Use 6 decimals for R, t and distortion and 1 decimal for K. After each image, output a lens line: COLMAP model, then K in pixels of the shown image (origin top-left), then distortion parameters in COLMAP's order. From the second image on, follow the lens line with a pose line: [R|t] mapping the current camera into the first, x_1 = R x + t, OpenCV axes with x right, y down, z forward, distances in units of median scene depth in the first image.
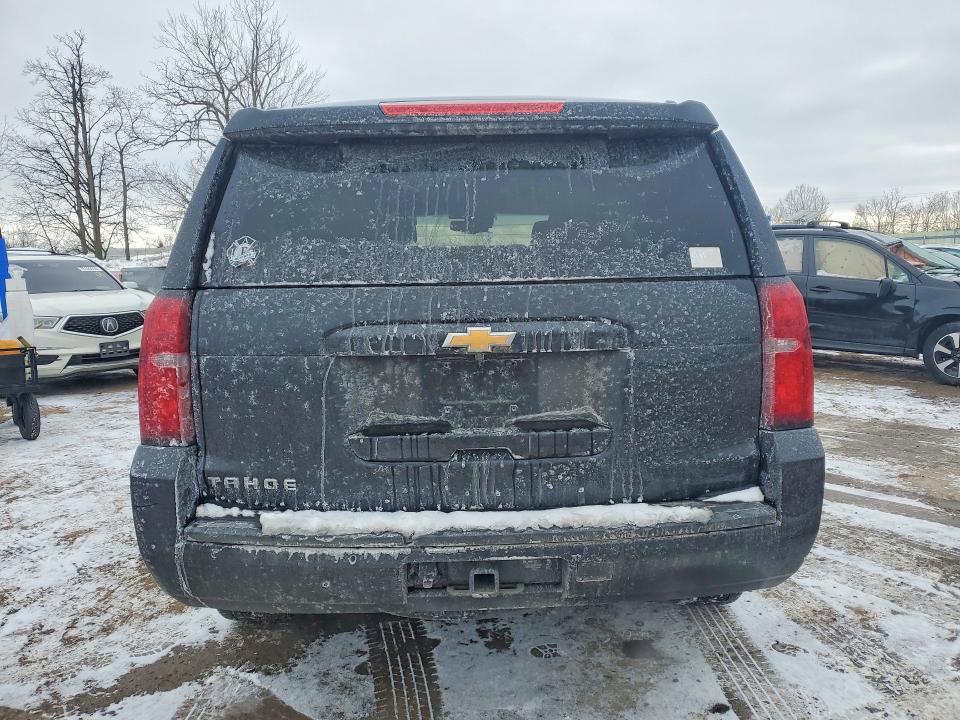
lens RADIAL K [[777.6, 0, 480.0], [0, 777.6, 360.0], [0, 0, 1]] dist [0.011873, 0.006081]
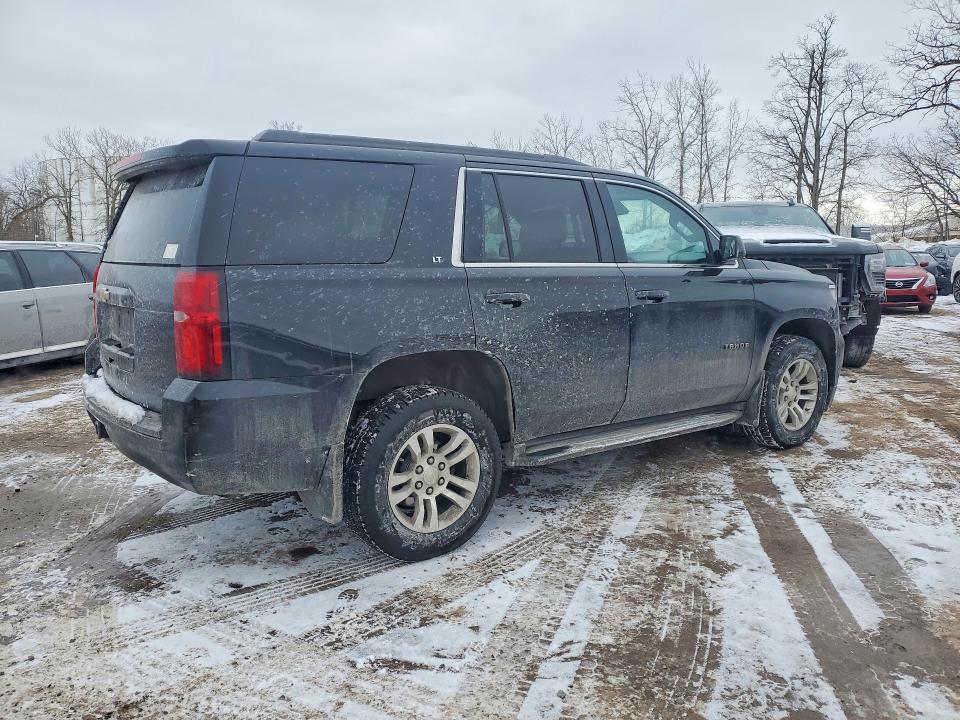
lens RADIAL K [[789.8, 0, 480.0], [0, 789.8, 360.0], [0, 0, 1]] dist [0.028169, -0.000354]
pose [[0.544138, 0.132452, -0.828475, 0.167278], [-0.109991, 0.990199, 0.086066, -0.010804], [0.831755, 0.044293, 0.553374, 0.059224]]
